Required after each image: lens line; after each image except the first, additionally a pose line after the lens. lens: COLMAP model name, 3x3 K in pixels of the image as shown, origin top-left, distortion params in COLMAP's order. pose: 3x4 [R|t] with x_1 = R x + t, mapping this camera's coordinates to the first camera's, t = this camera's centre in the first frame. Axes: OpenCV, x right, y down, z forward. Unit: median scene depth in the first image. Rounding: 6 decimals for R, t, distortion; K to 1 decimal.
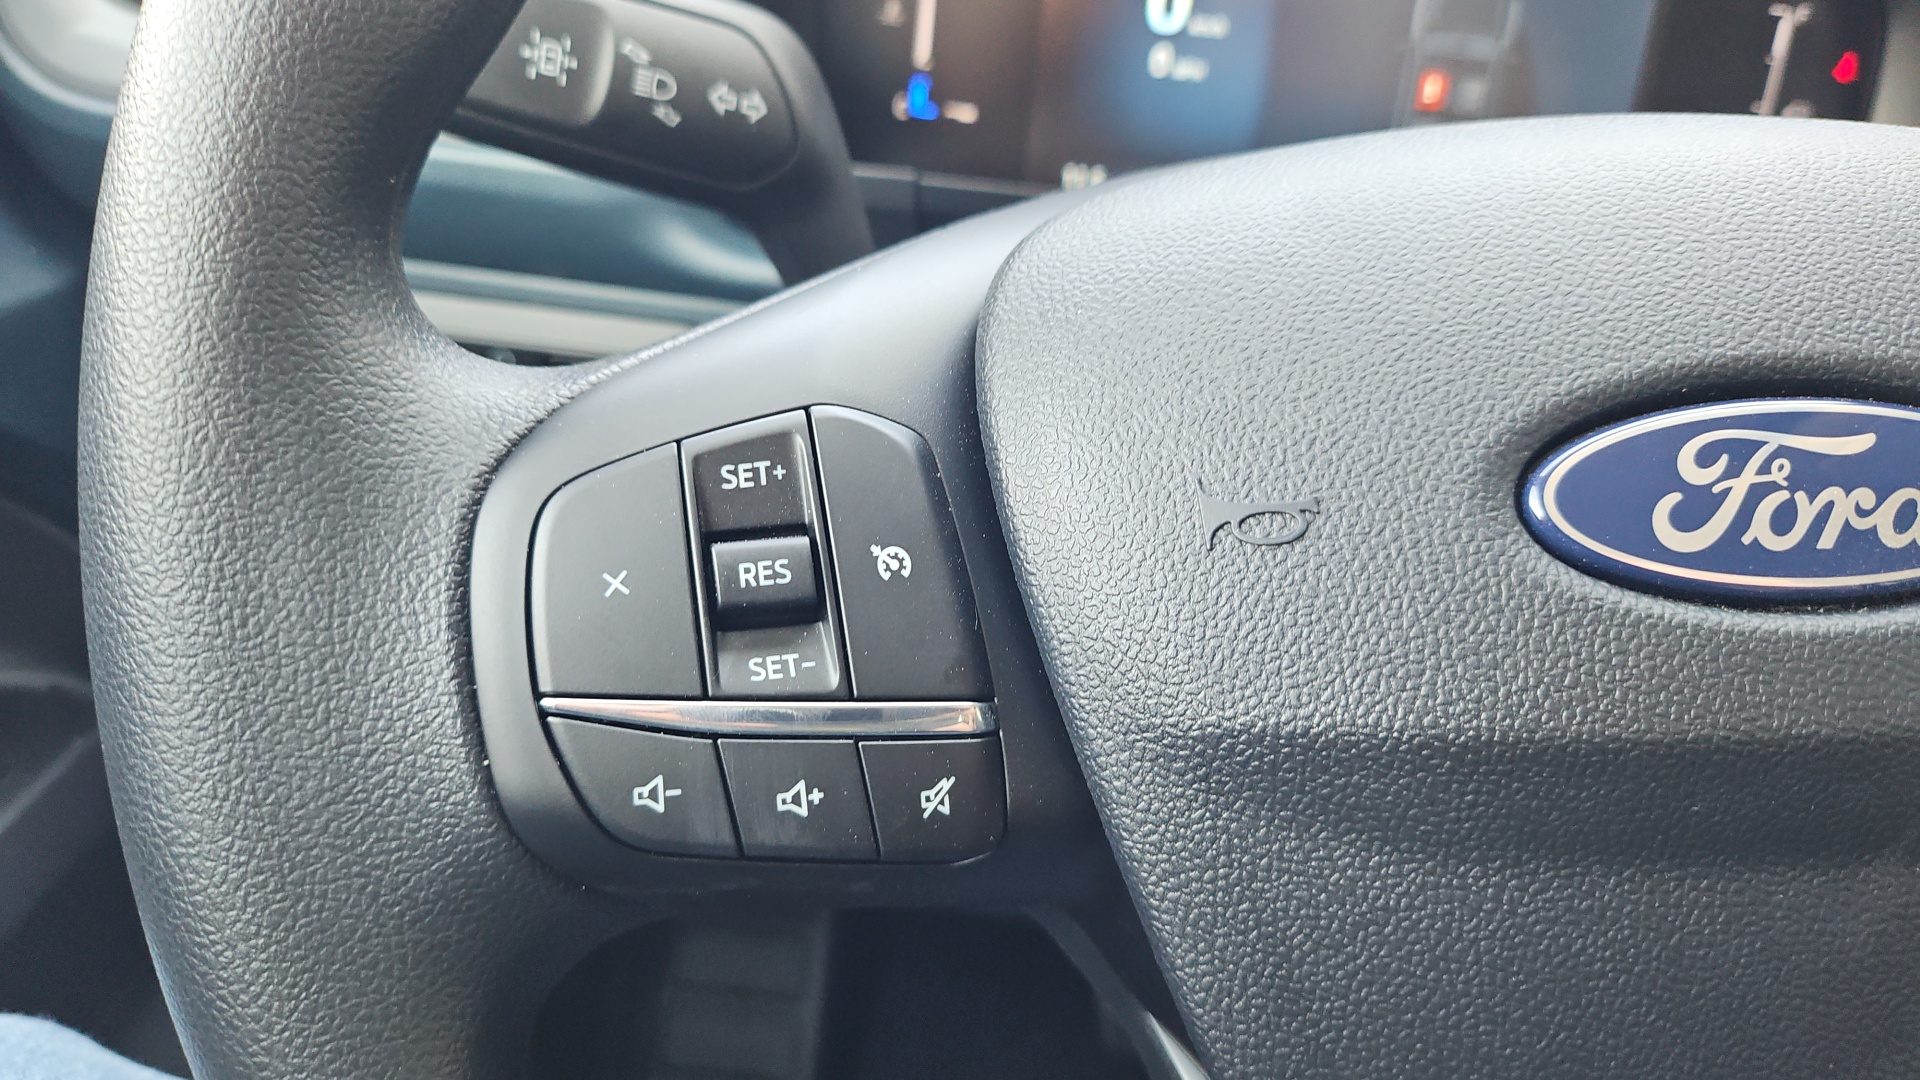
lens RADIAL K [[1309.8, 0, 960.0], [0, 1309.8, 540.0], [0, 0, 1]] dist [-0.014428, -0.006634]
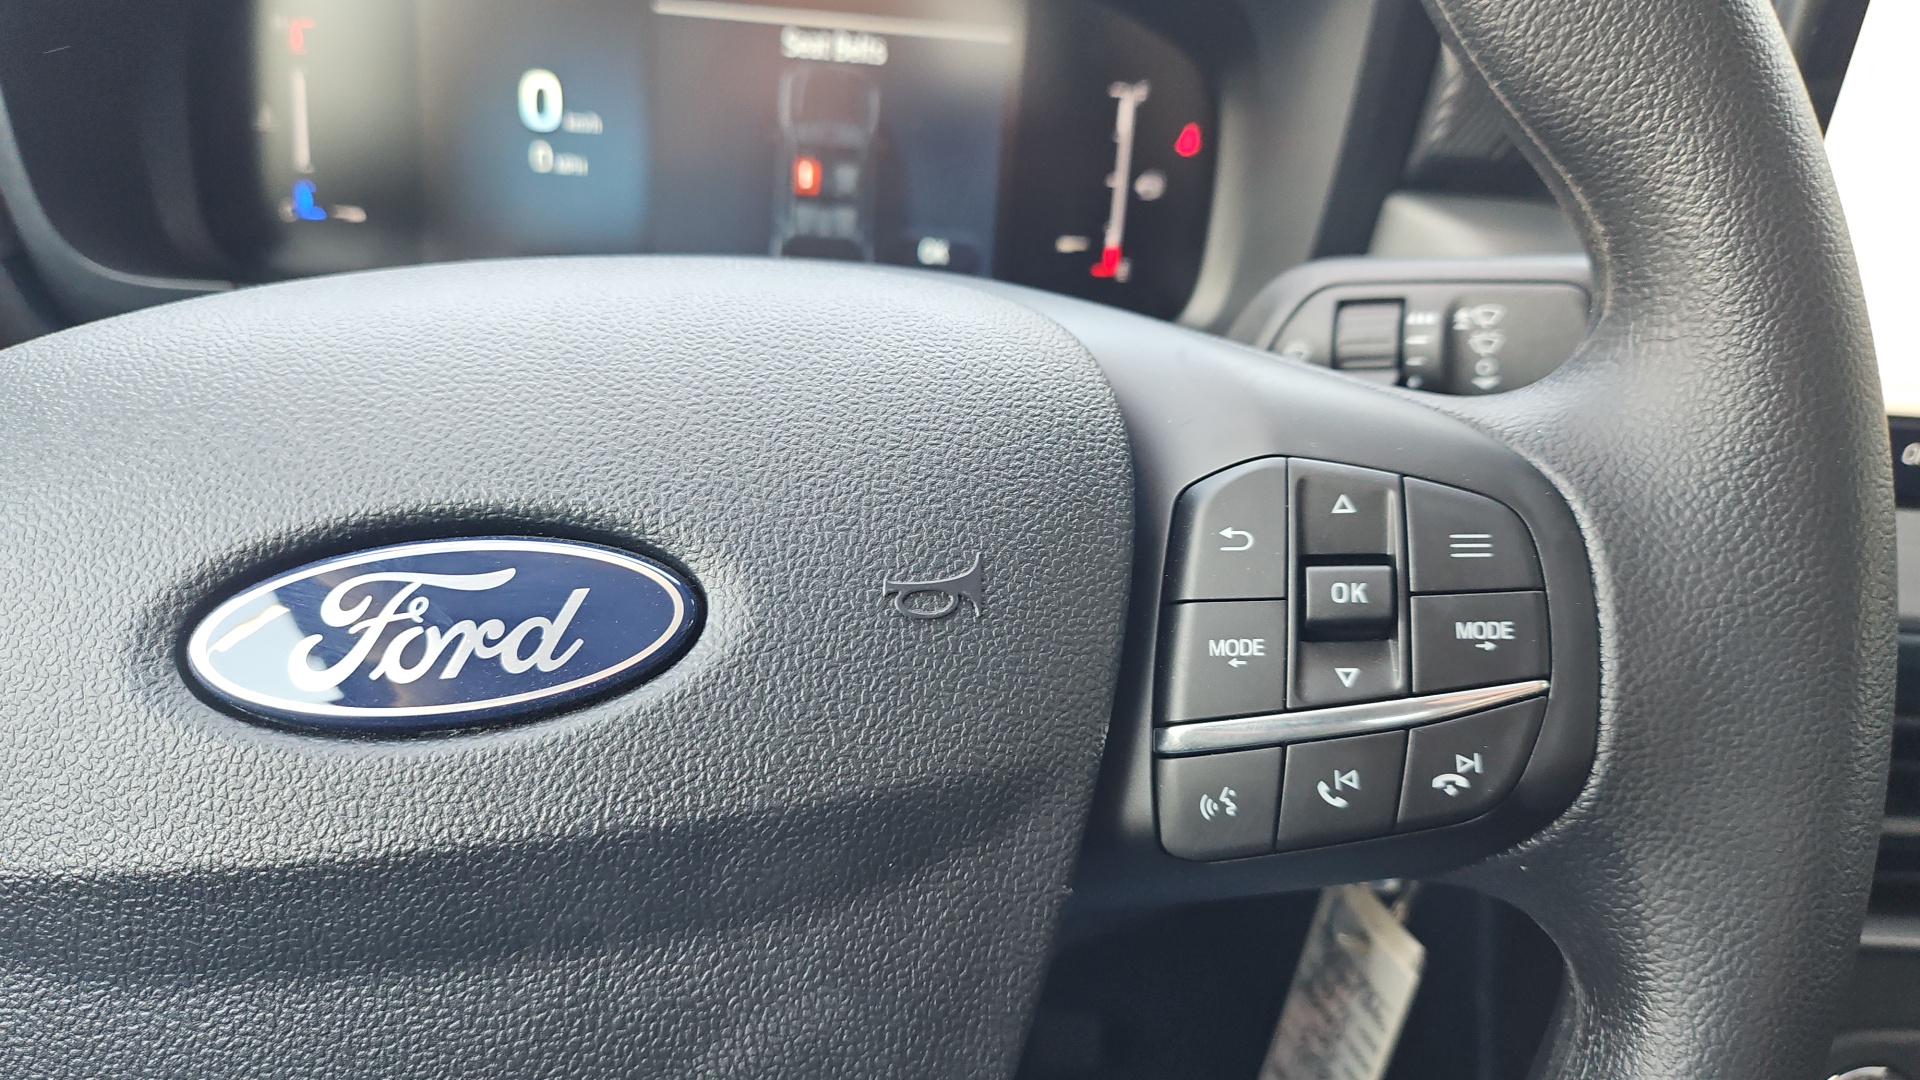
lens RADIAL K [[1309.8, 0, 960.0], [0, 1309.8, 540.0], [0, 0, 1]] dist [-0.014428, -0.006634]
pose [[0.994577, -0.056423, 0.087366, 0.990439], [0.058325, 0.998110, -0.019378, -0.062749], [-0.086107, 0.024369, 0.995988, -0.143996]]
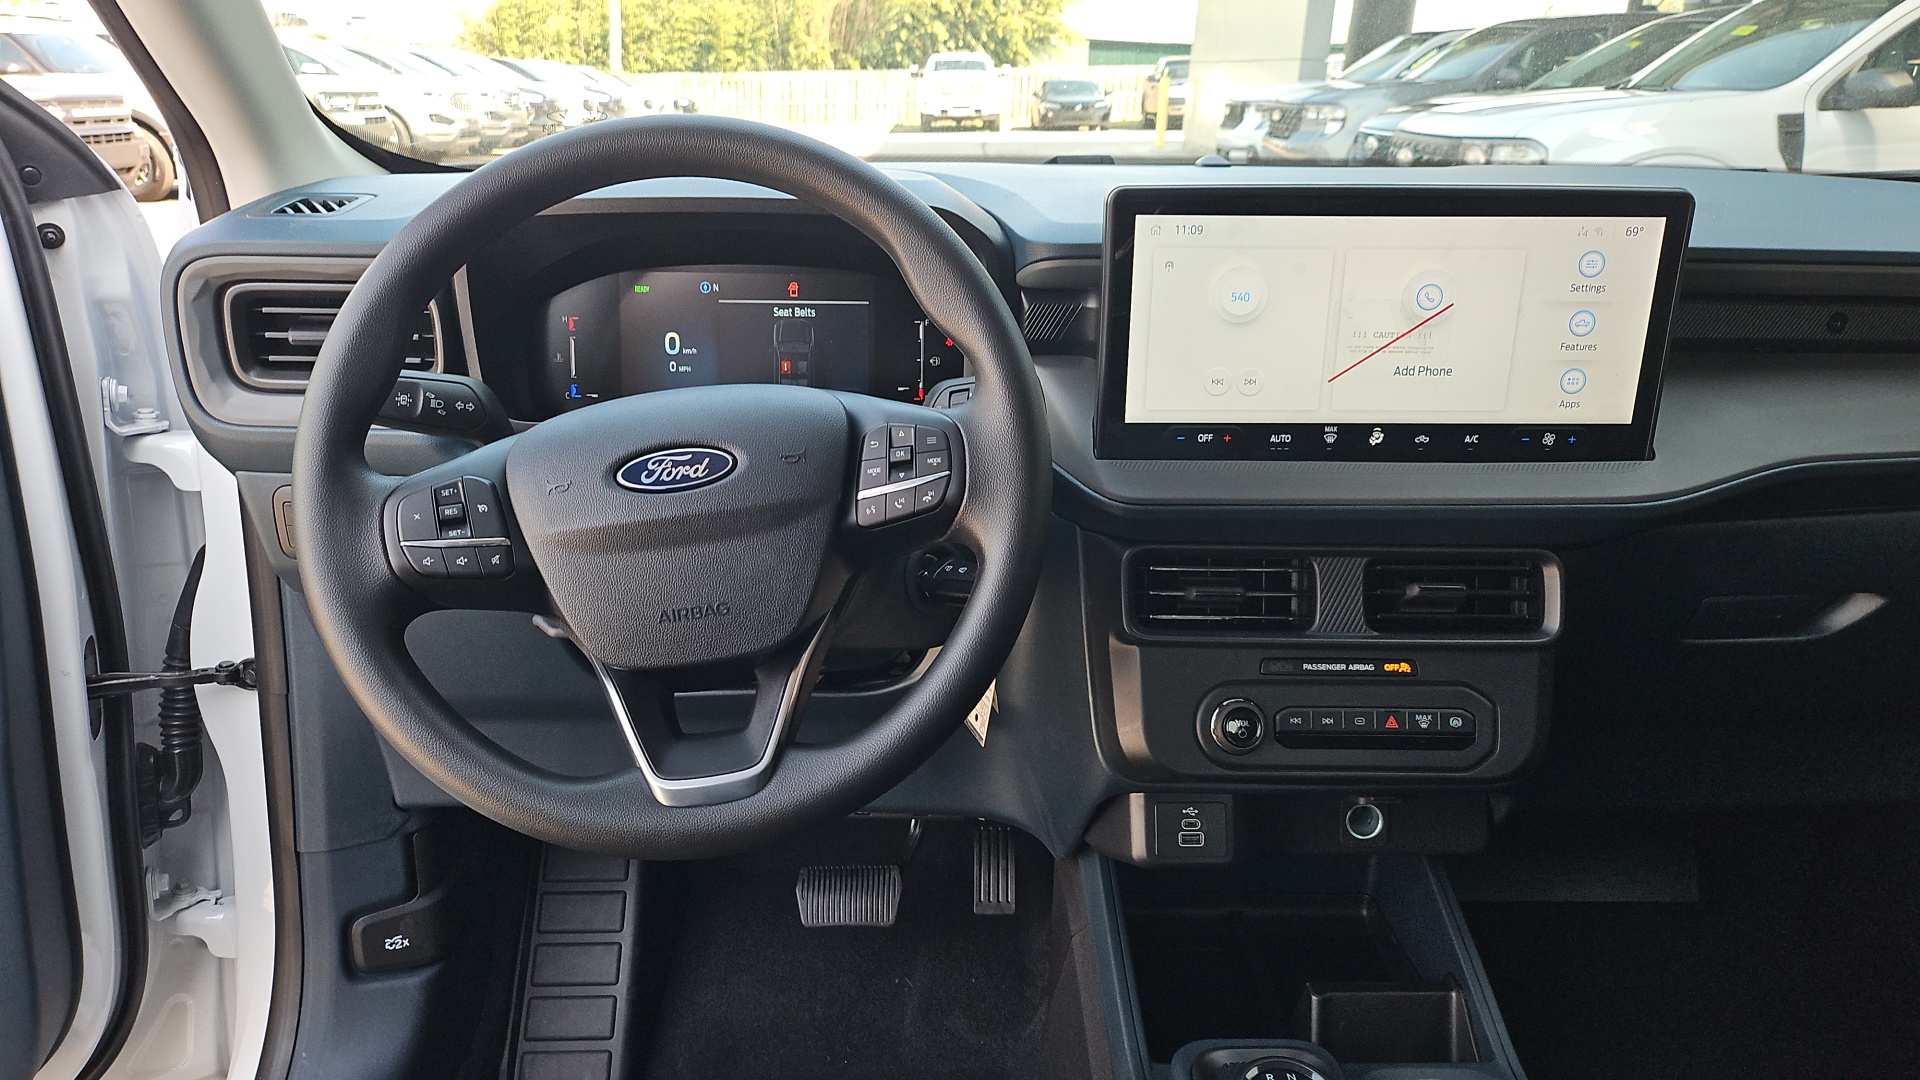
lens RADIAL K [[1310.3, 0, 960.0], [0, 1310.3, 540.0], [0, 0, 1]] dist [0.052983, -0.002468]
pose [[0.993217, -0.106399, 0.046902, 1.412044], [0.112923, 0.978805, -0.170851, 1.132649], [-0.027730, 0.174988, 0.984180, -3.618320]]
